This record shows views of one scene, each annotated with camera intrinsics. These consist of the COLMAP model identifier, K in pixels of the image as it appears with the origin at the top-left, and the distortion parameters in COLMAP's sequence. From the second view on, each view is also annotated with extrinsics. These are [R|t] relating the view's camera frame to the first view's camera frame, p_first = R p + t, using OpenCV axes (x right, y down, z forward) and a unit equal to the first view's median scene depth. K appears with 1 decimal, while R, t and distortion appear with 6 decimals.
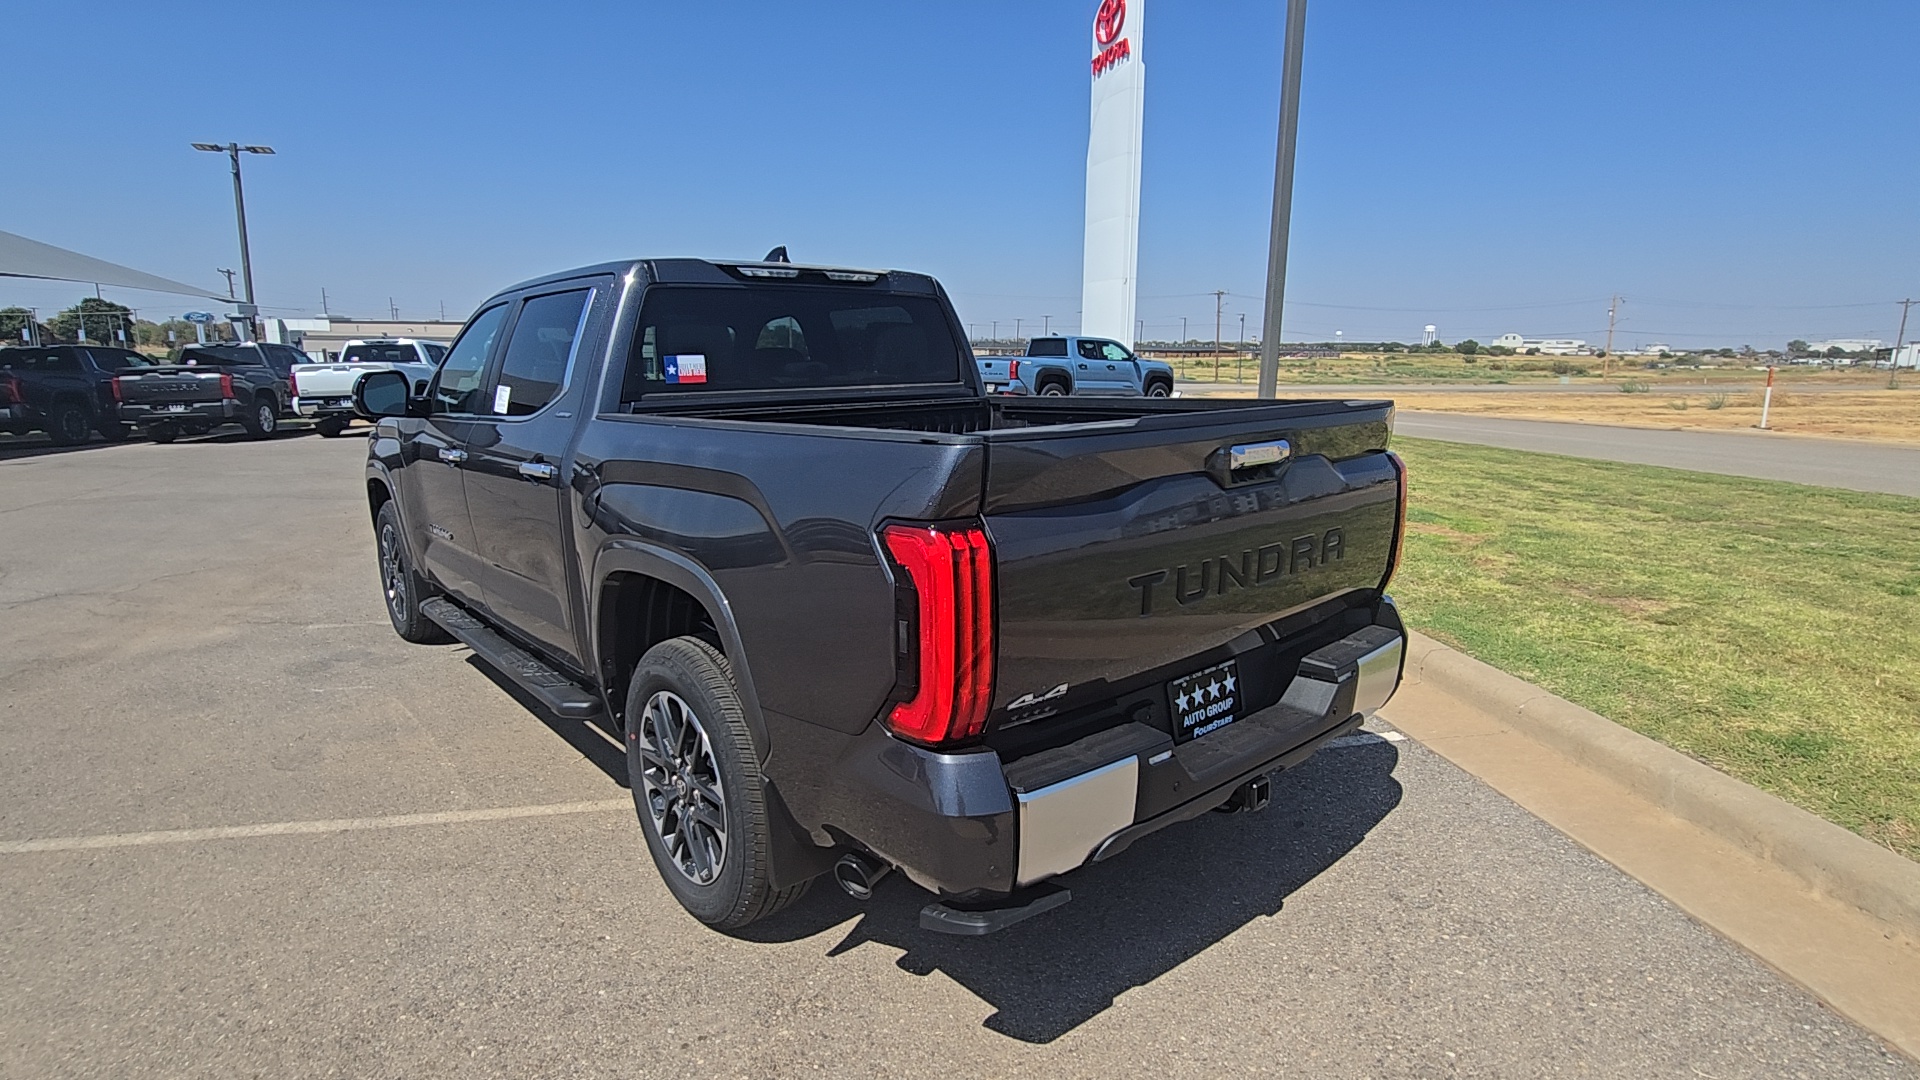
lens RADIAL K [[966.2, 0, 951.1], [0, 966.2, 541.9], [0, 0, 1]] dist [0.001245, -0.000549]
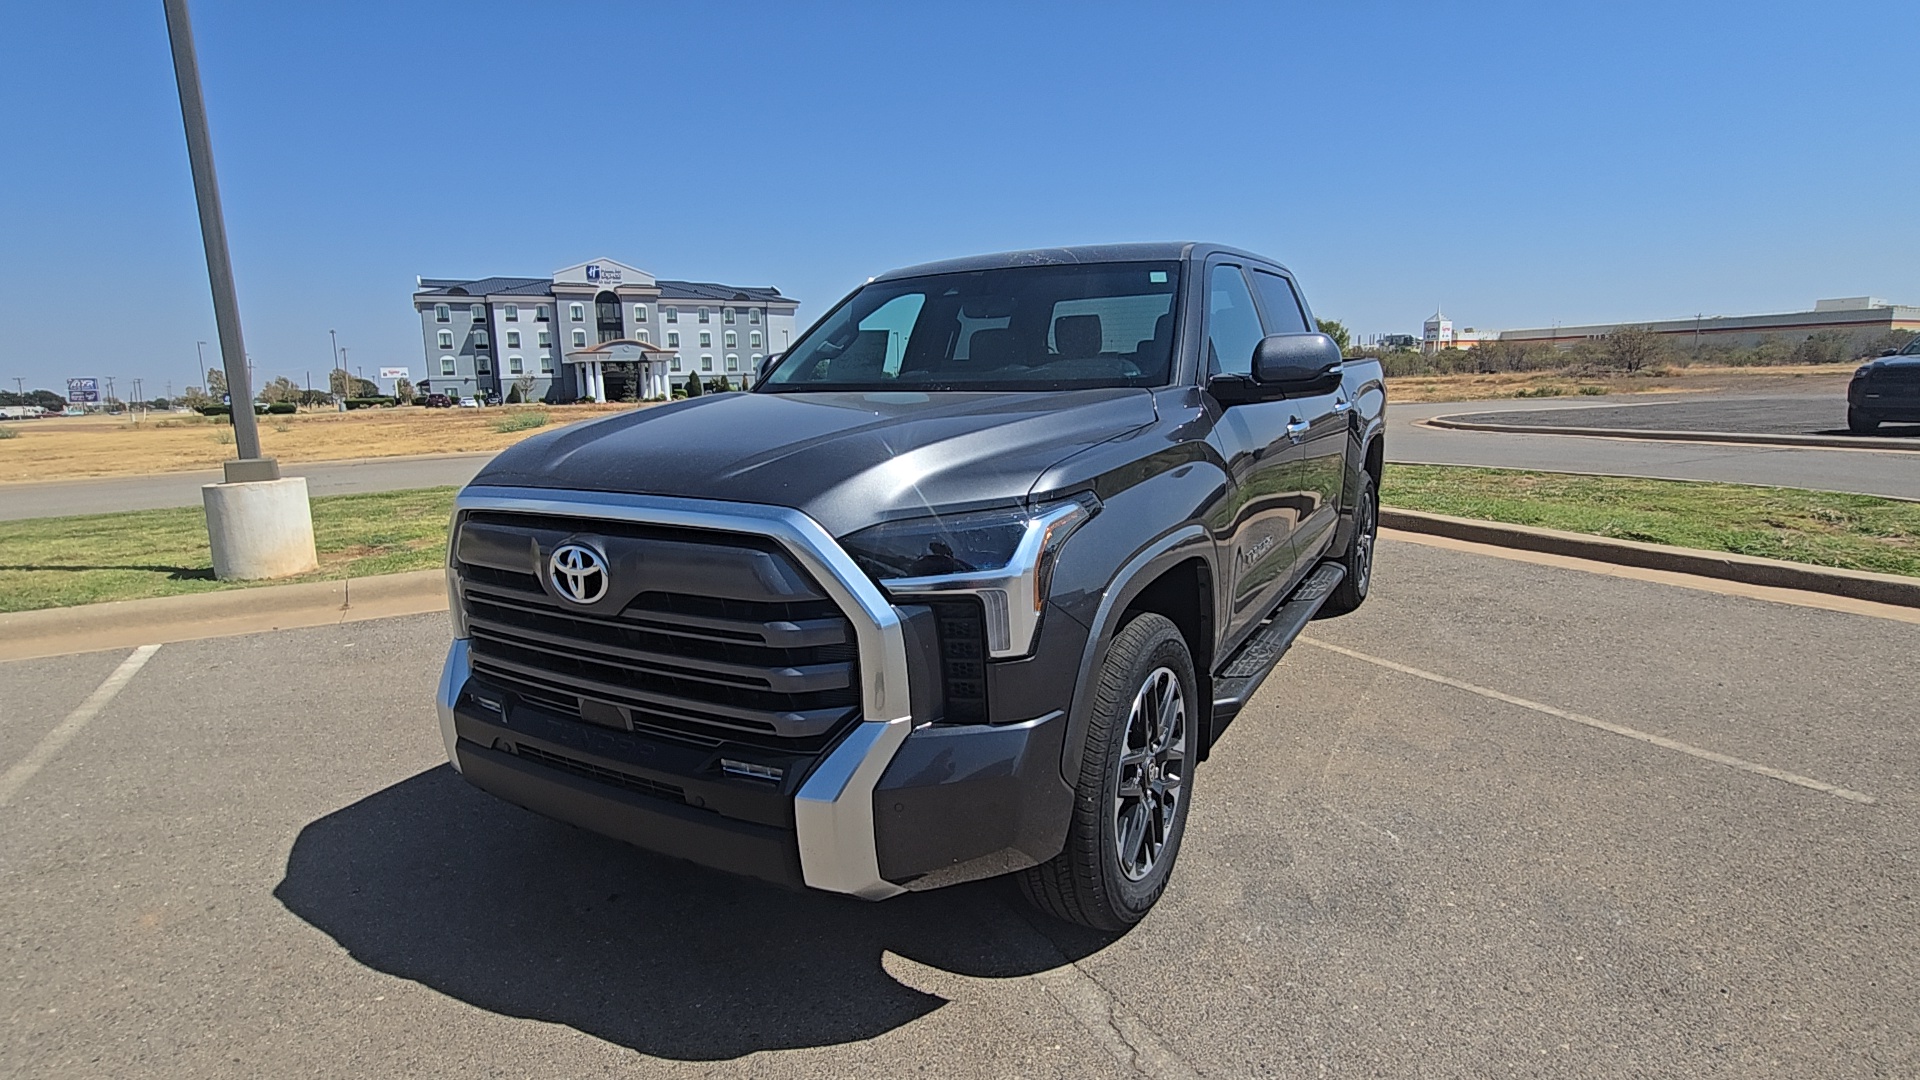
lens RADIAL K [[966.2, 0, 958.0], [0, 966.2, 542.2], [0, 0, 1]] dist [0.001245, -0.000549]
pose [[-0.314582, -0.152803, 0.936851, -1.396534], [0.211950, 0.950733, 0.226237, -0.286010], [-0.925265, 0.269736, -0.266697, 1.710822]]
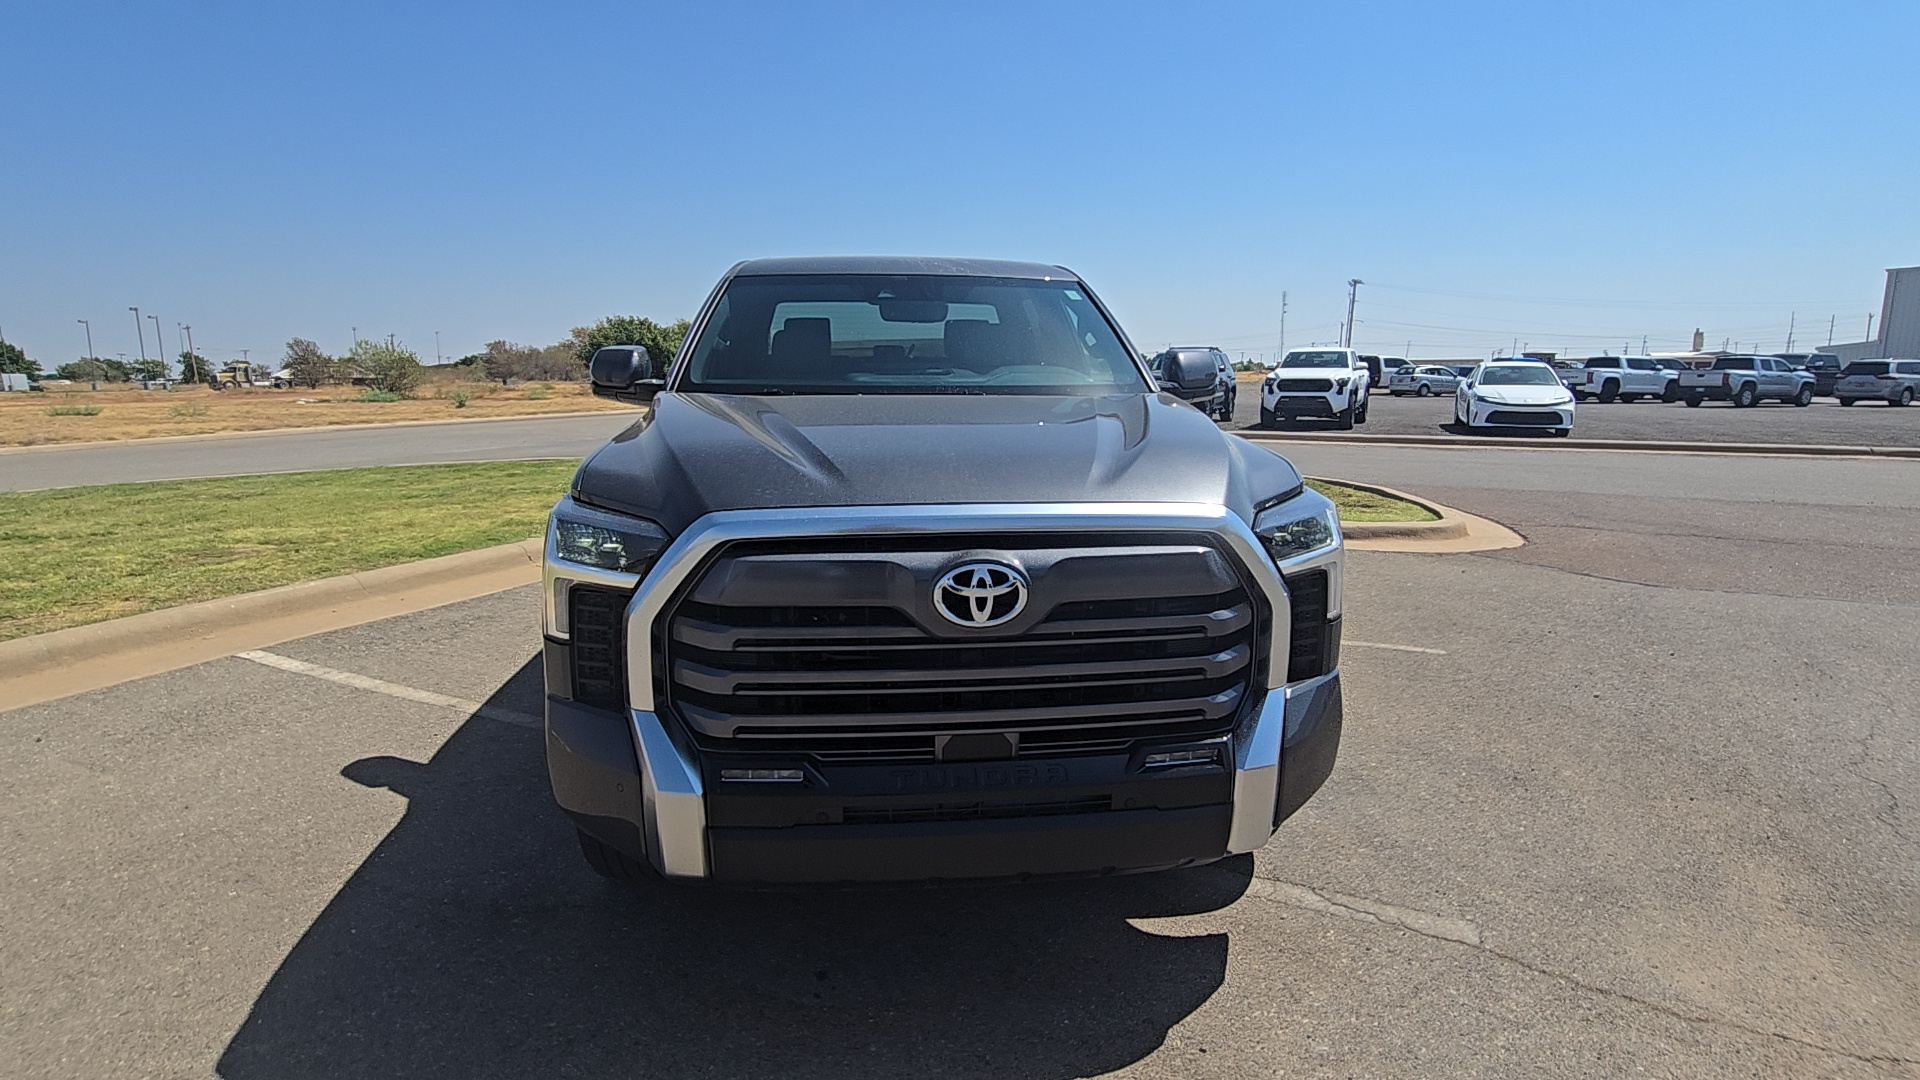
lens RADIAL K [[966.2, 0, 956.8], [0, 966.2, 550.2], [0, 0, 1]] dist [0.001245, -0.000549]
pose [[-0.829730, -0.100810, 0.548986, -1.067877], [0.112764, 0.932999, 0.341757, -0.384275], [-0.546656, 0.345472, -0.762769, 2.155727]]
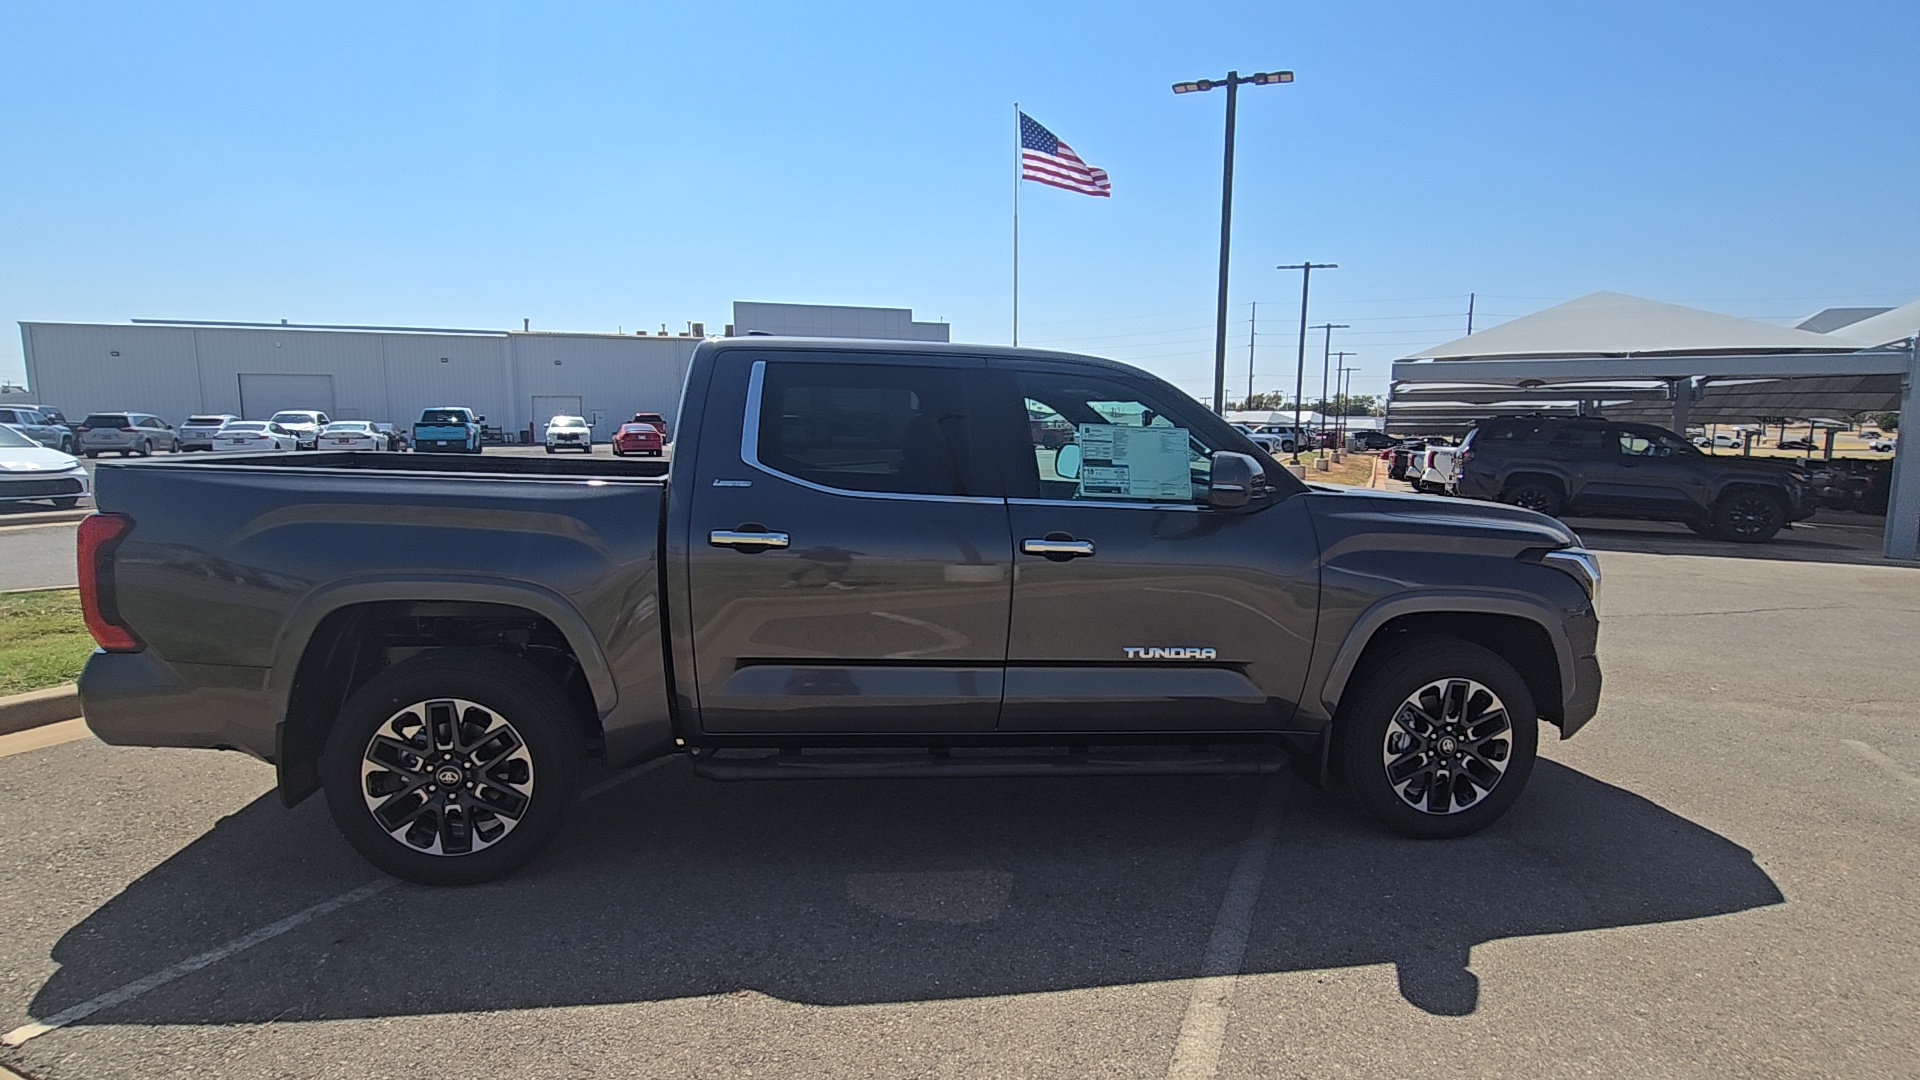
lens RADIAL K [[966.2, 0, 959.5], [0, 966.2, 555.7], [0, 0, 1]] dist [0.001245, -0.000549]
pose [[-0.538419, 0.109532, -0.835528, 0.647691], [-0.175537, 0.955187, 0.238336, -0.359460], [0.824191, 0.274991, -0.495064, 1.798495]]
